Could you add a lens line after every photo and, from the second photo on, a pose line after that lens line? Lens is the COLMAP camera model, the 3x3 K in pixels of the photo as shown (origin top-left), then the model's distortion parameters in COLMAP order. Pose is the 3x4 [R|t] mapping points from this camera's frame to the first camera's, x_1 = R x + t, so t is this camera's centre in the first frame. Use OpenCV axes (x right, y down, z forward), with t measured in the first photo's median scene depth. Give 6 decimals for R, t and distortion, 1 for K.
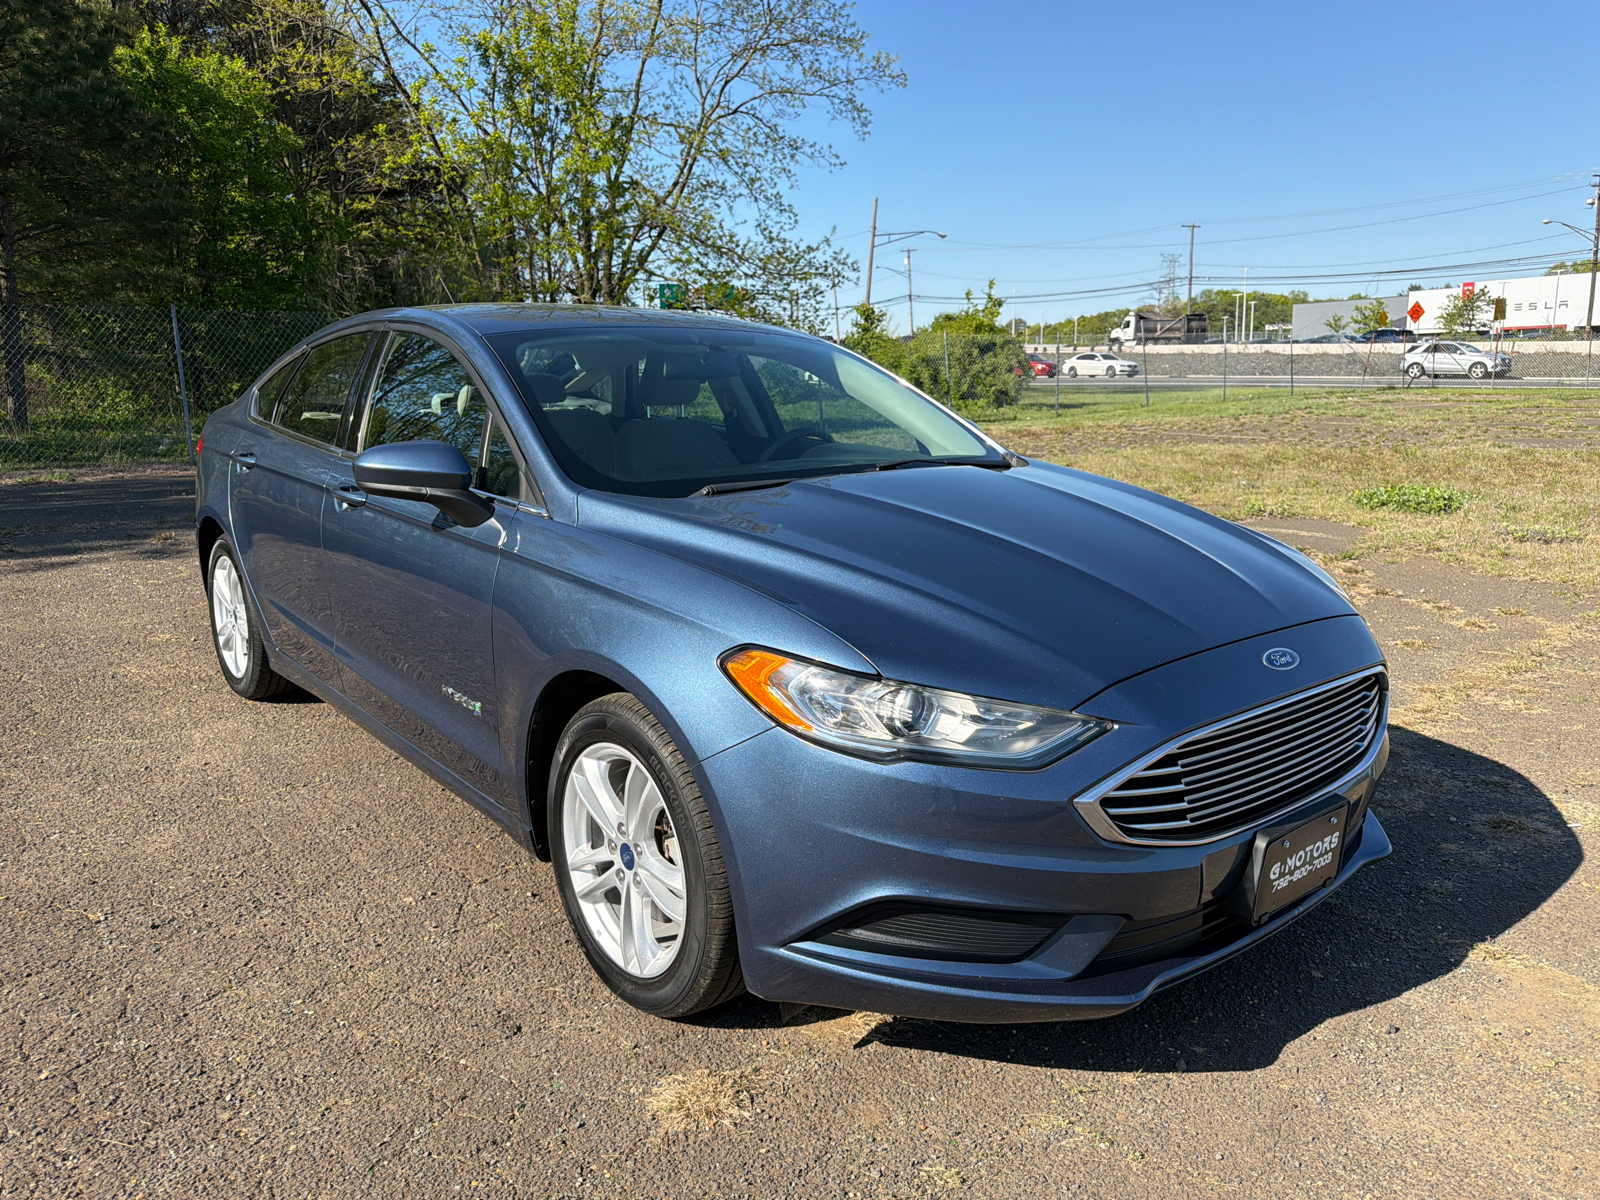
lens RADIAL K [[1174.2, 0, 800.0], [0, 1174.2, 600.0], [0, 0, 1]] dist [0.005708, -0.013433]
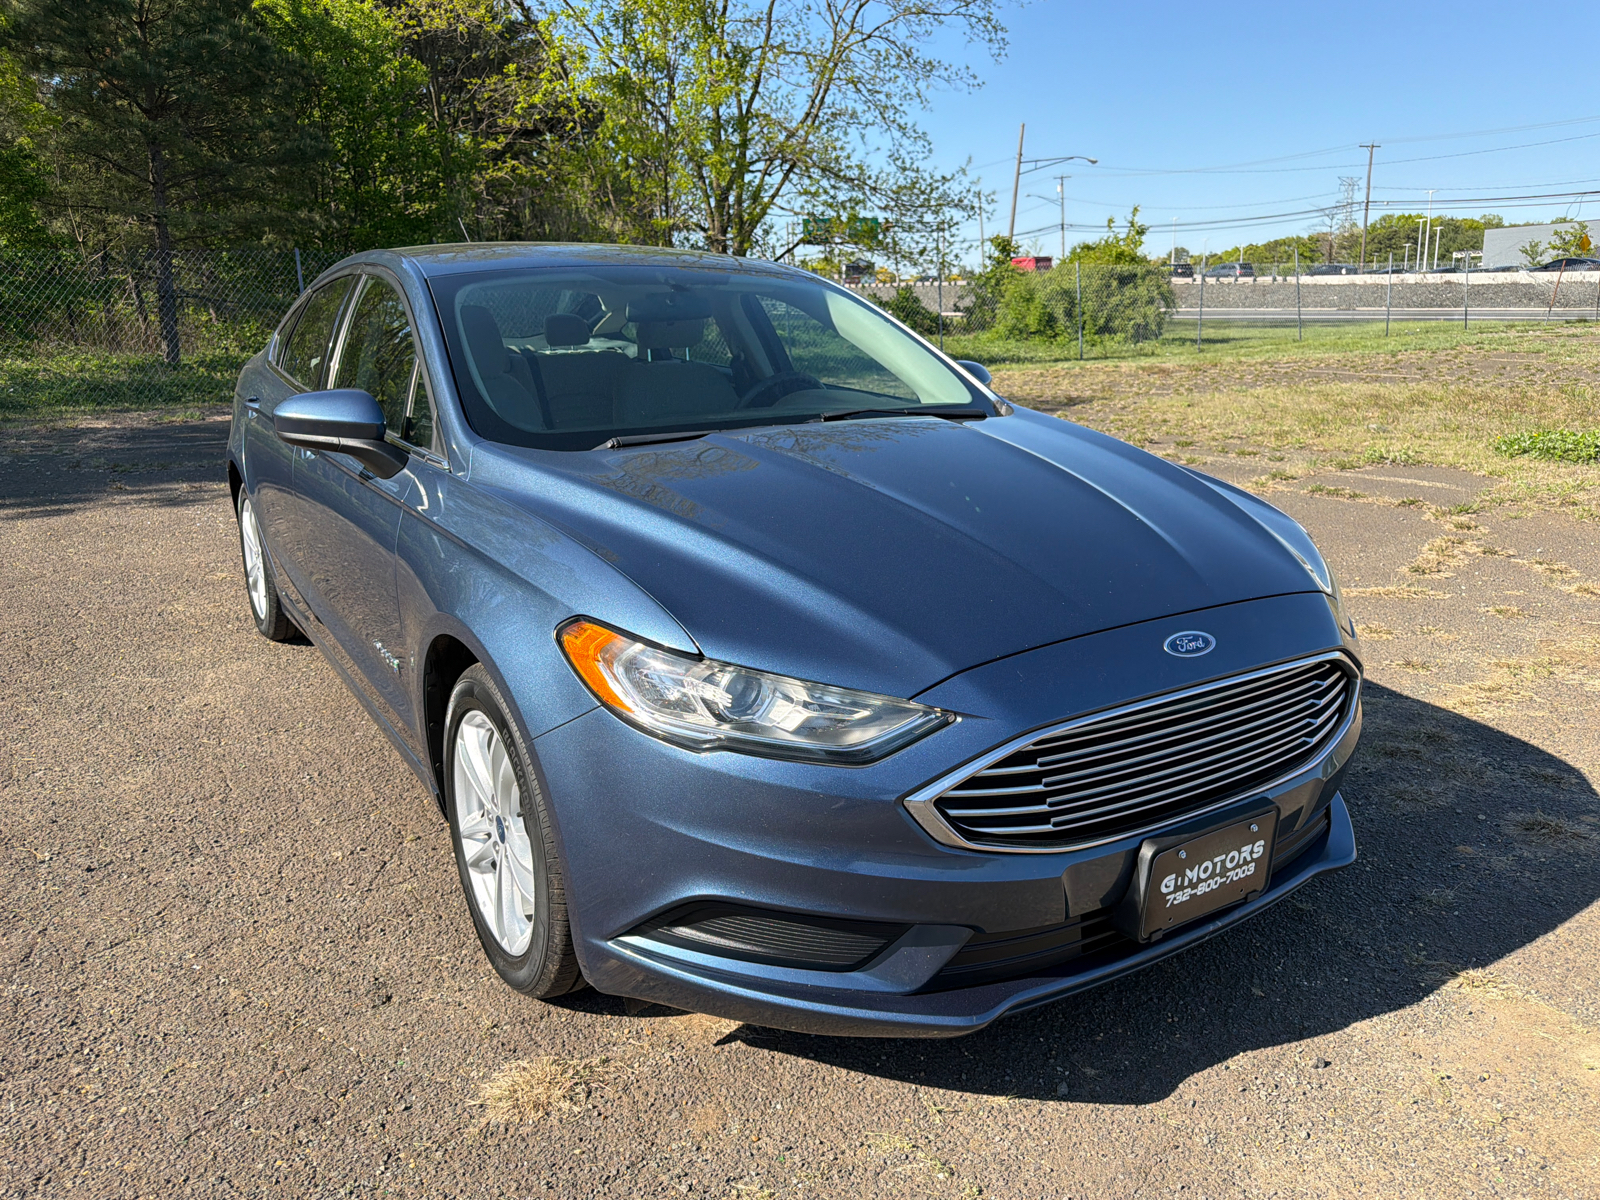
lens RADIAL K [[1174.2, 0, 800.0], [0, 1174.2, 600.0], [0, 0, 1]] dist [0.005708, -0.013433]
pose [[0.992129, 0.022442, -0.123191, 0.188002], [-0.016015, 0.998471, 0.052913, -0.020153], [0.124190, -0.050524, 0.990971, 0.080588]]
